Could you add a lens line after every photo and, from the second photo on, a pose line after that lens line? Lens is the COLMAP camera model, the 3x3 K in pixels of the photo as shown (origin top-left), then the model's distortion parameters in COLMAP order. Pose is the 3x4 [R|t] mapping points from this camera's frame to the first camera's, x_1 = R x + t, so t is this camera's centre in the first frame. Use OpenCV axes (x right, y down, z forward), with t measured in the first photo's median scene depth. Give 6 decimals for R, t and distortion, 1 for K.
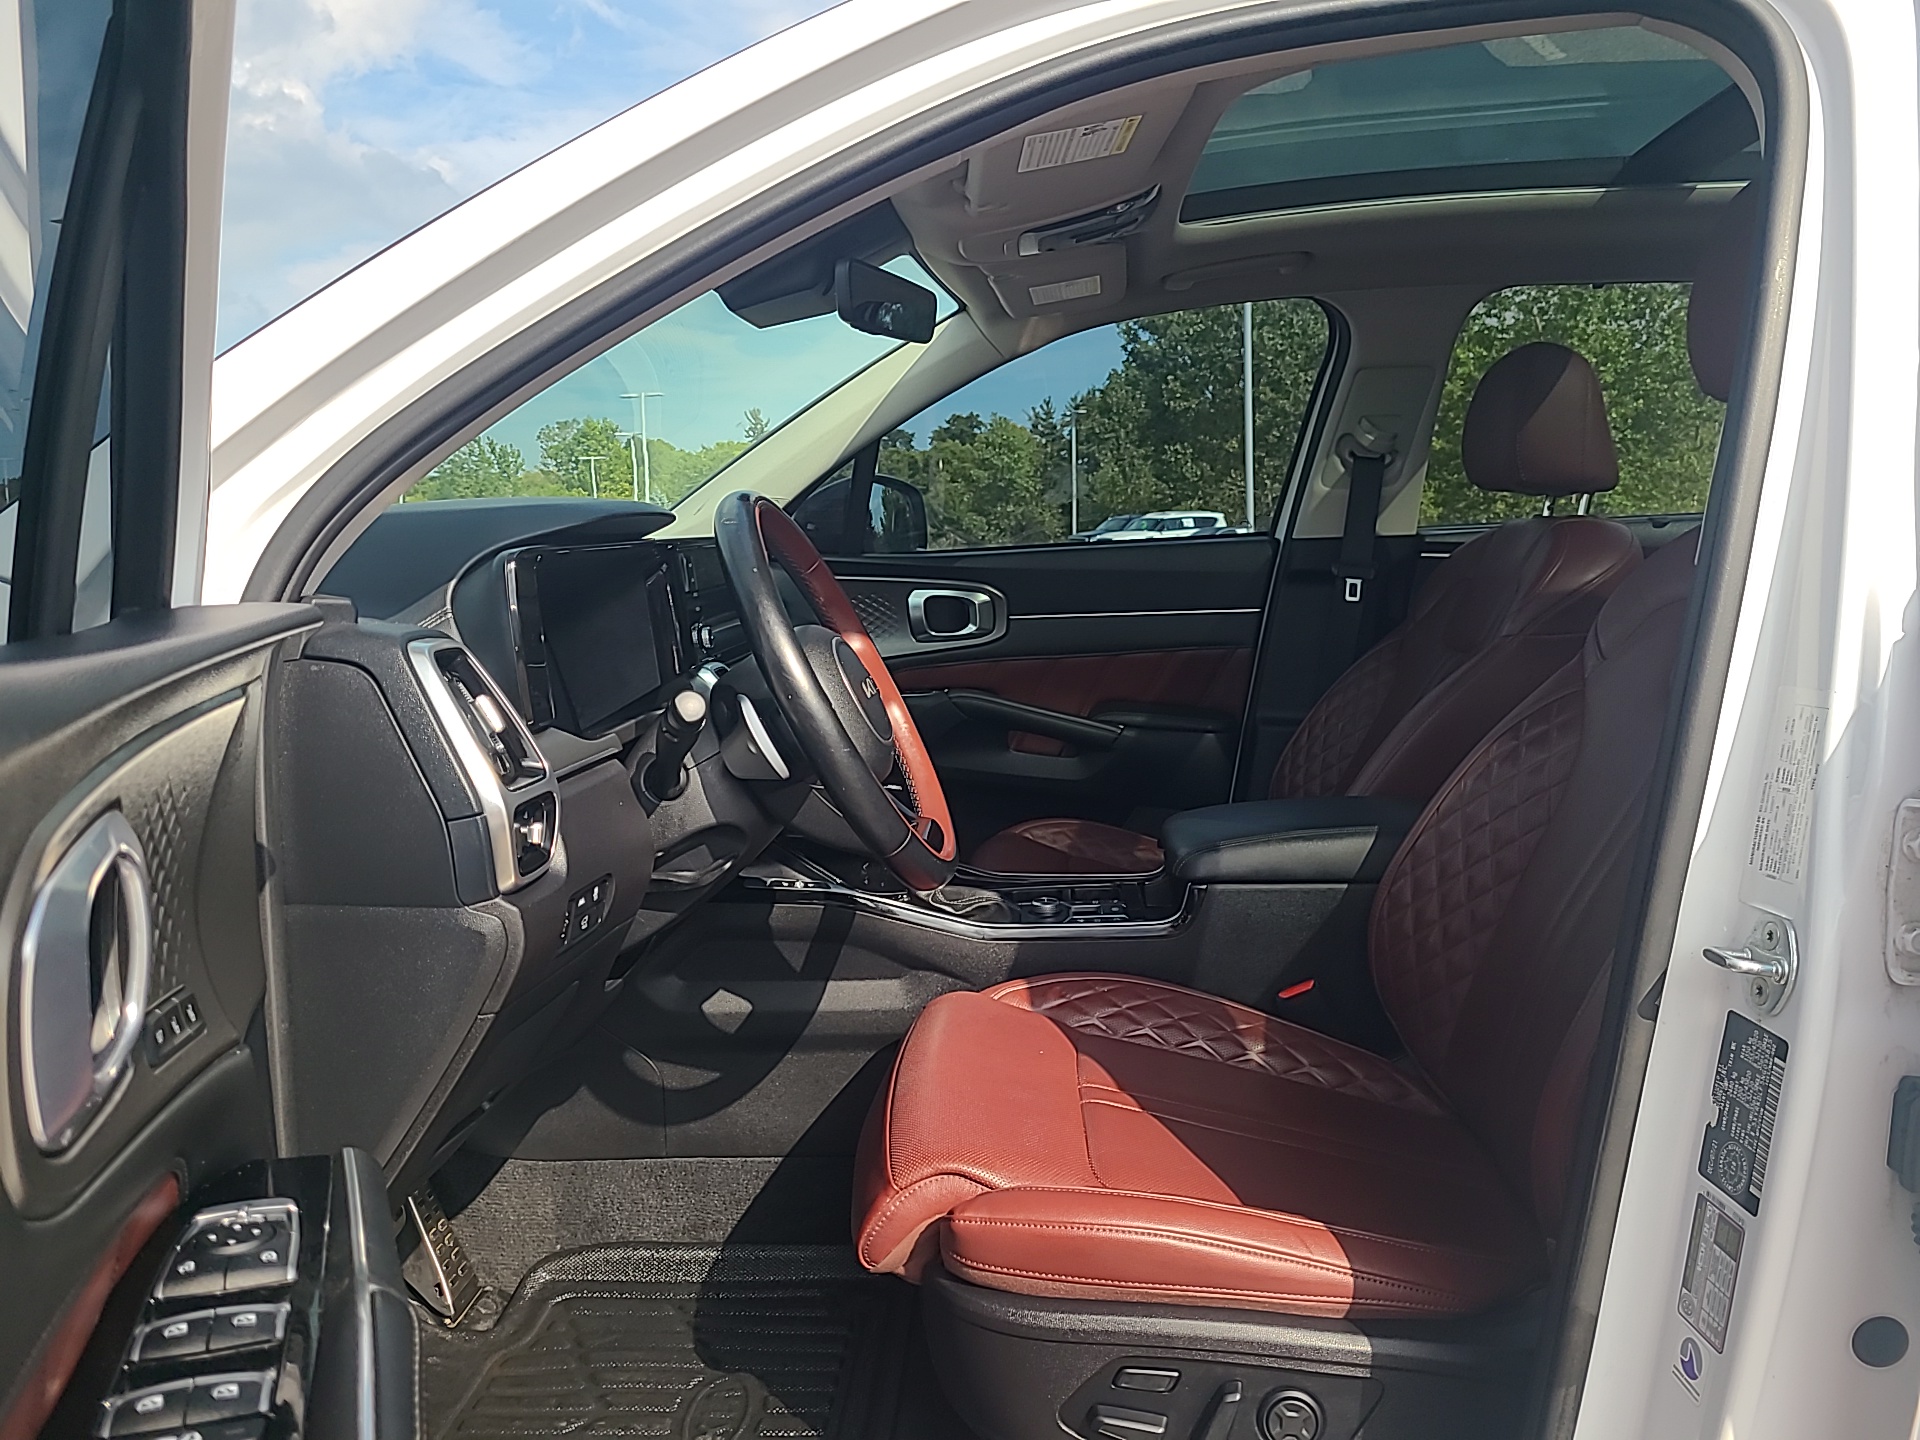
lens RADIAL K [[1509.2, 0, 960.0], [0, 1509.2, 720.0], [0, 0, 1]] dist [0.004575, 0.001662]
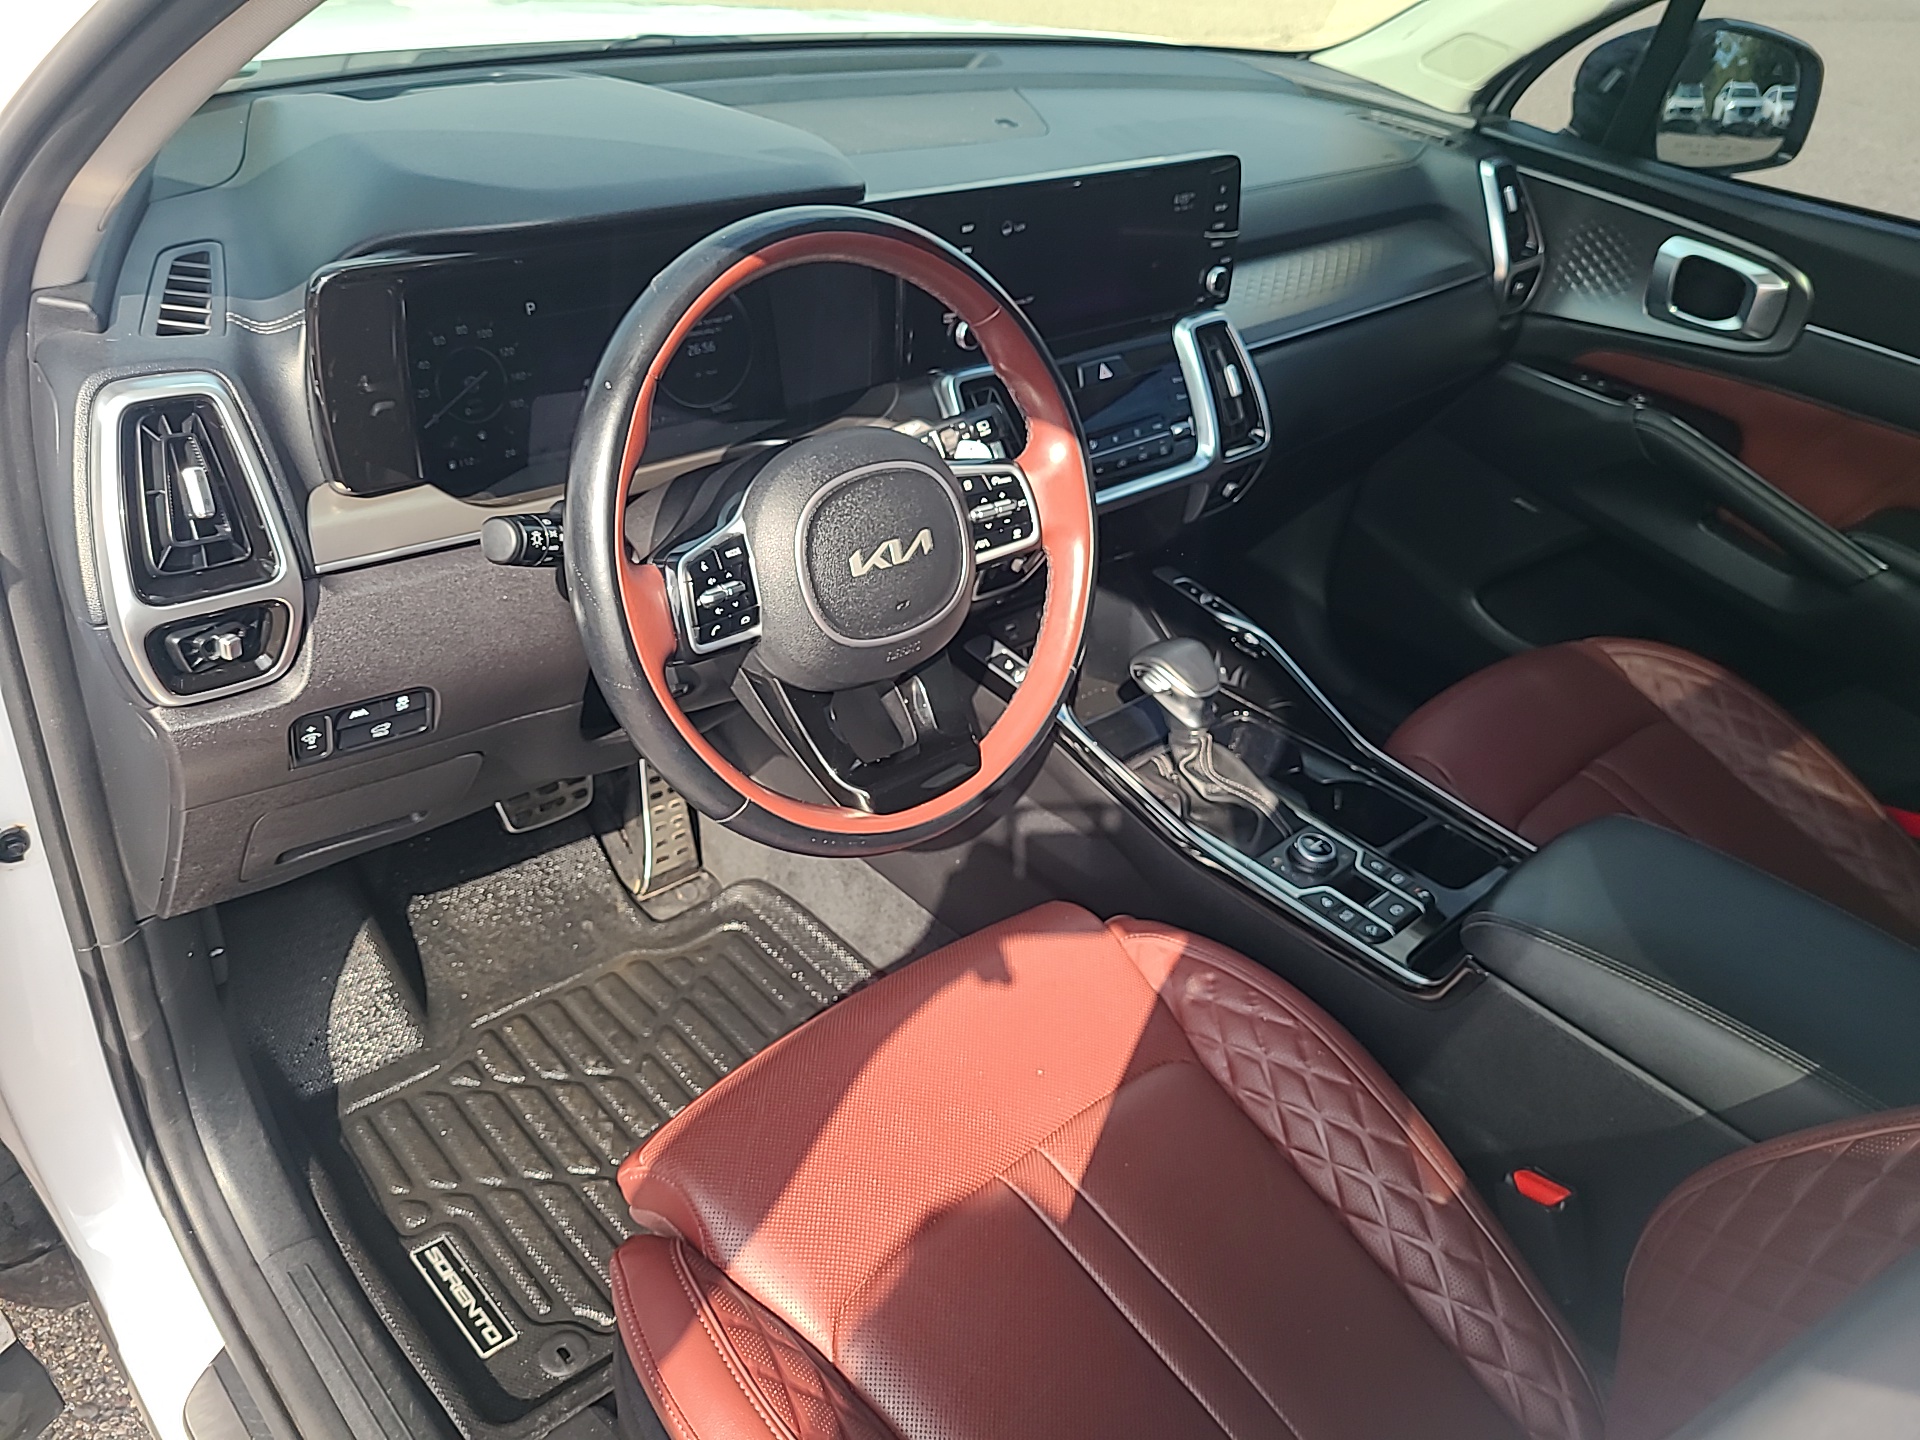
lens RADIAL K [[1509.2, 0, 960.0], [0, 1509.2, 720.0], [0, 0, 1]] dist [0.004575, 0.001662]
pose [[0.700557, 0.480369, -0.527697, 0.288986], [-0.209625, 0.845398, 0.491283, -0.242517], [0.682112, -0.233553, 0.692948, 0.435153]]
